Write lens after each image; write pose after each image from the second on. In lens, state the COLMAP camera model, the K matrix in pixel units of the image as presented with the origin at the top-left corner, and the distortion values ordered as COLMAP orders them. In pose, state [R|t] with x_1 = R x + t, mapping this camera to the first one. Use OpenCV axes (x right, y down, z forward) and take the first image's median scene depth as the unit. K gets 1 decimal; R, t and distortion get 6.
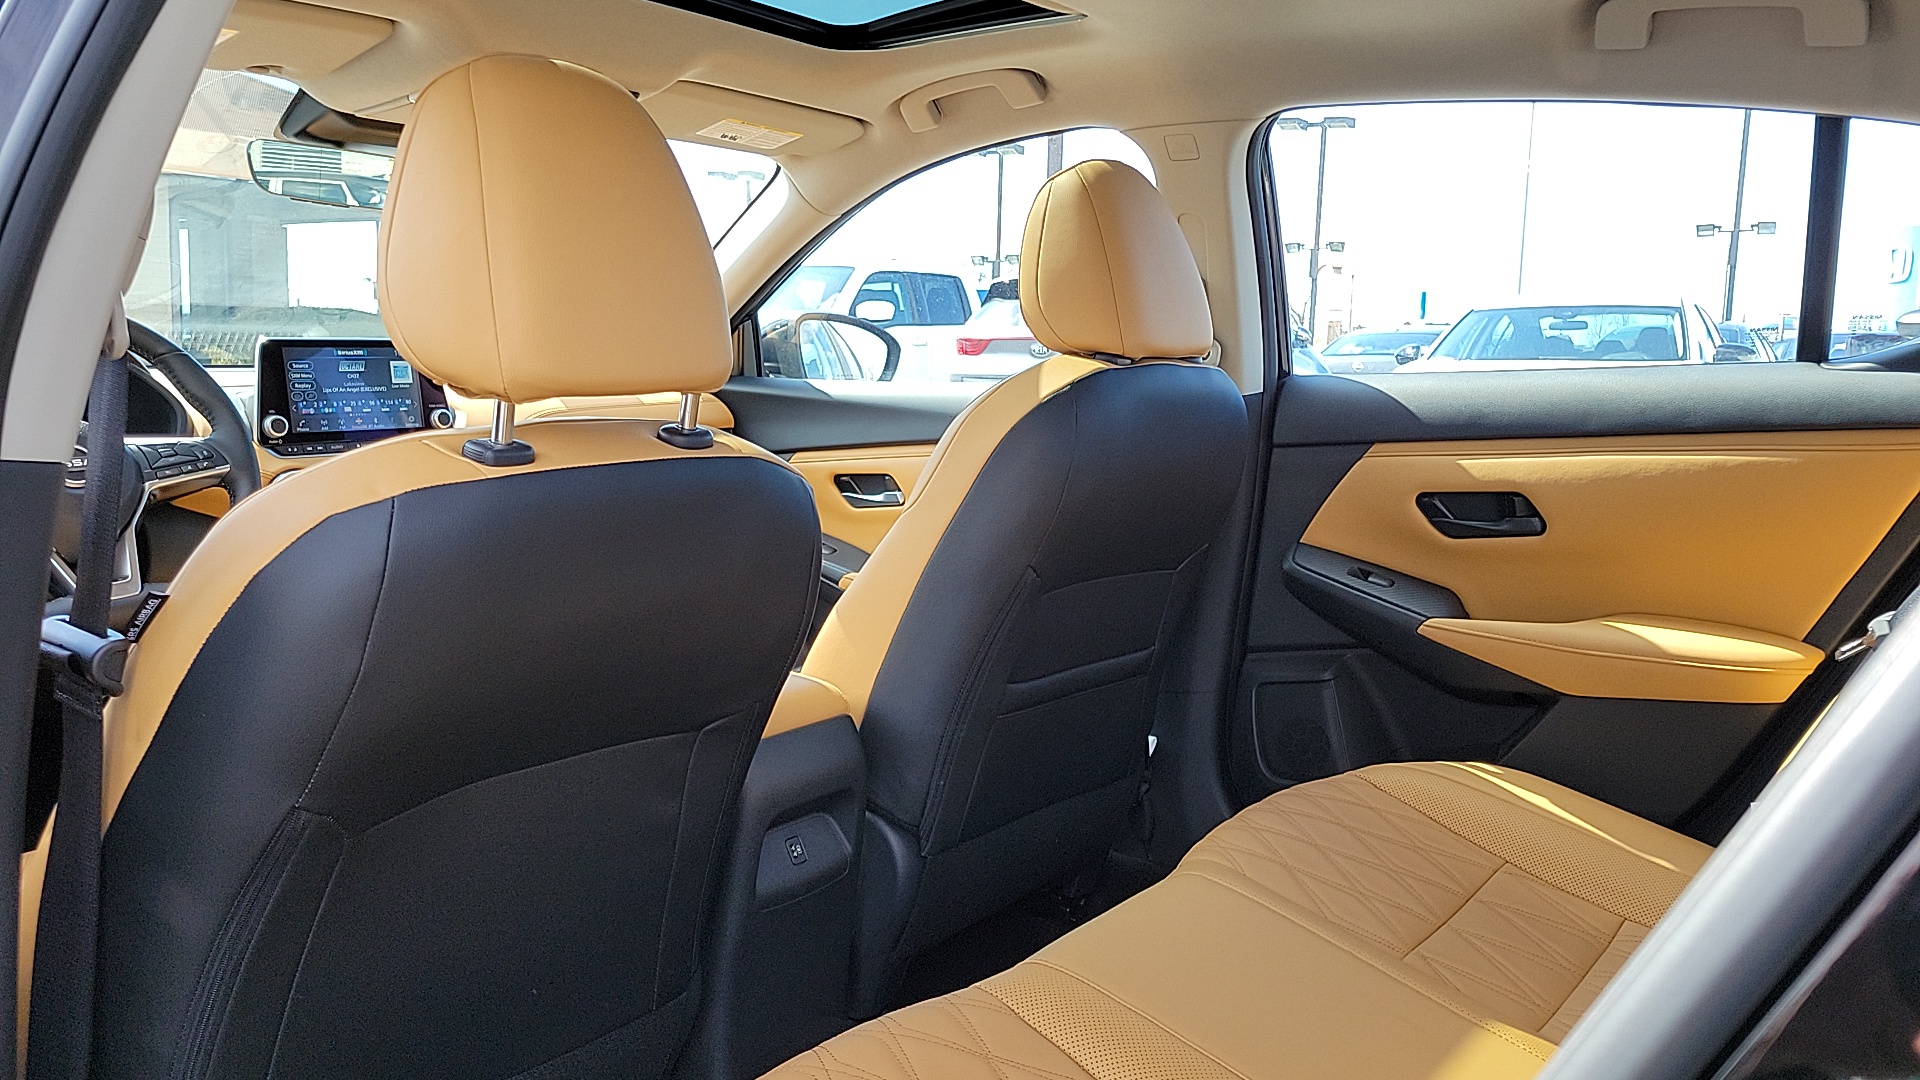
lens RADIAL K [[1463.9, 0, 963.5], [0, 1463.9, 513.7], [0, 0, 1]] dist [0.057799, -0.044602]
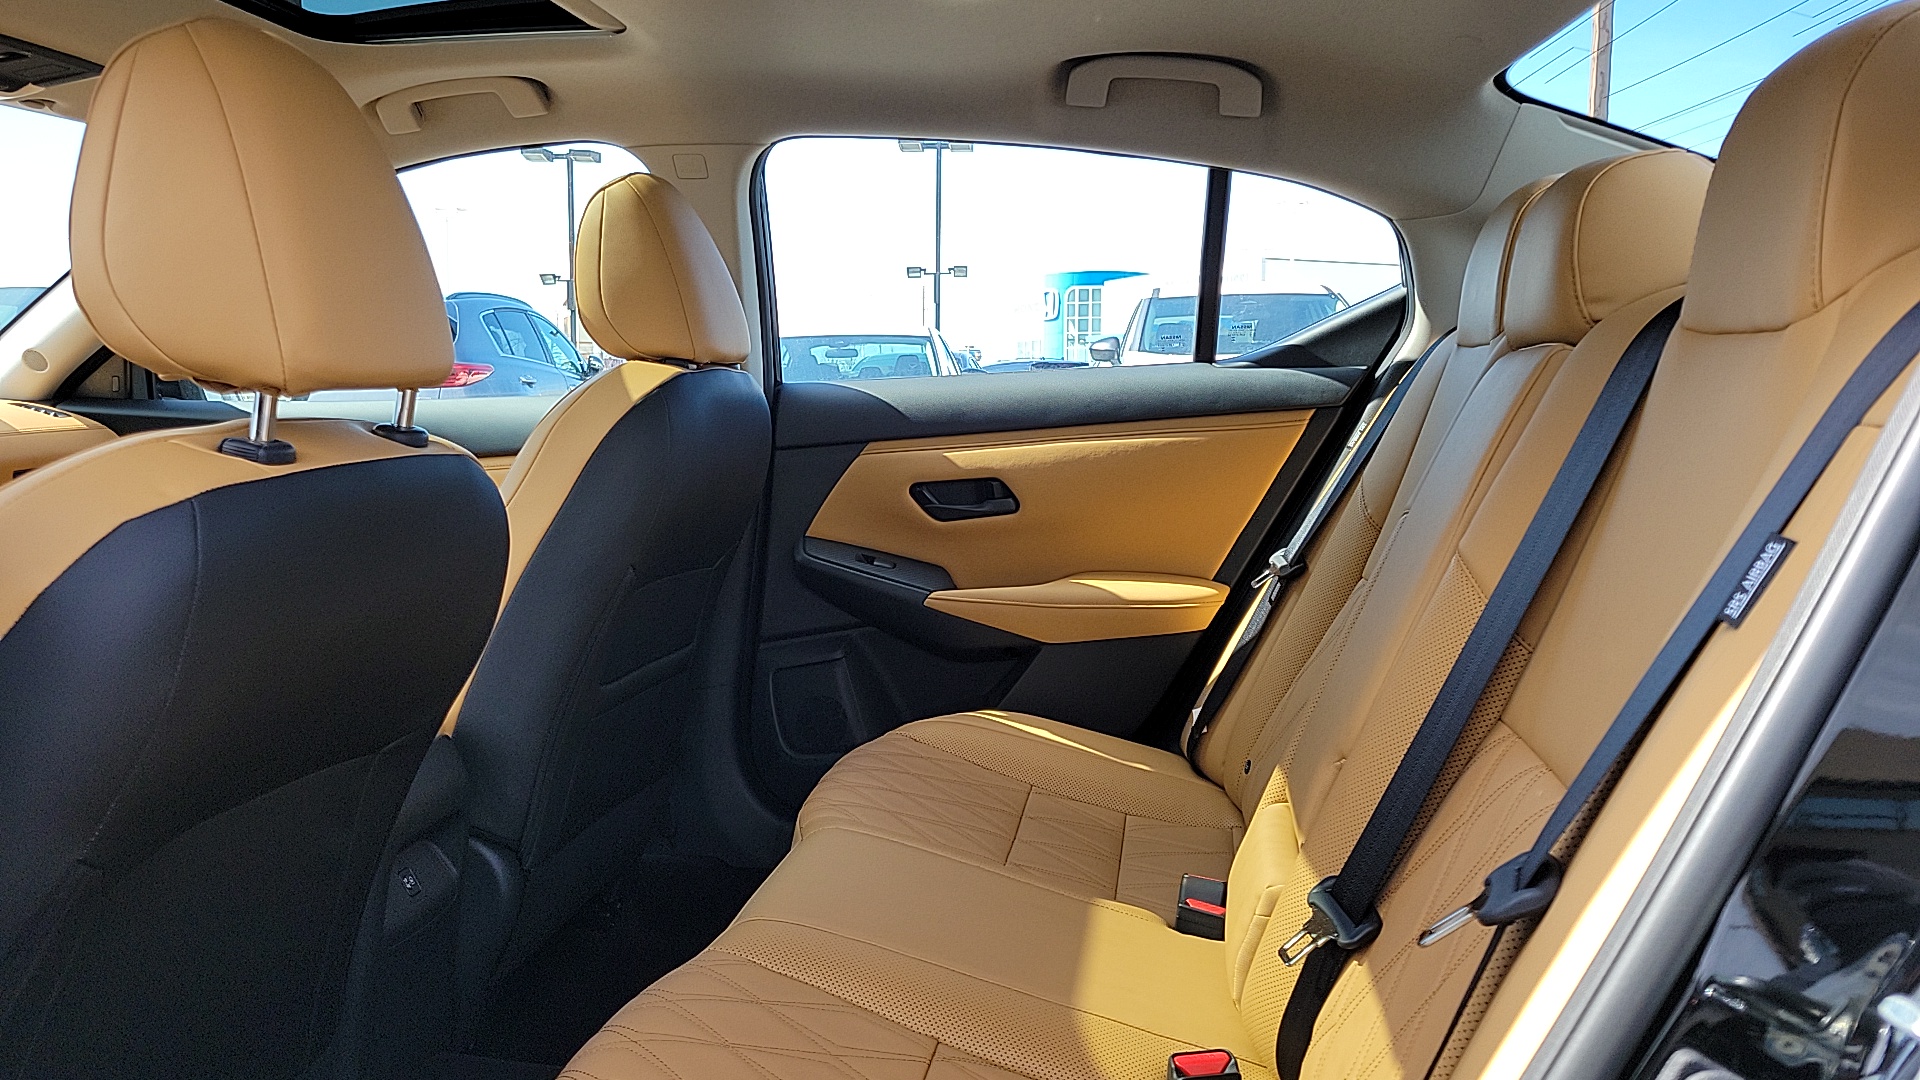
lens RADIAL K [[1463.9, 0, 949.2], [0, 1463.9, 536.7], [0, 0, 1]] dist [0.057799, -0.044602]
pose [[0.880529, -0.065875, 0.469392, -0.210475], [0.069114, 0.997555, 0.010347, 0.018155], [-0.468926, 0.023331, 0.882930, -0.011019]]
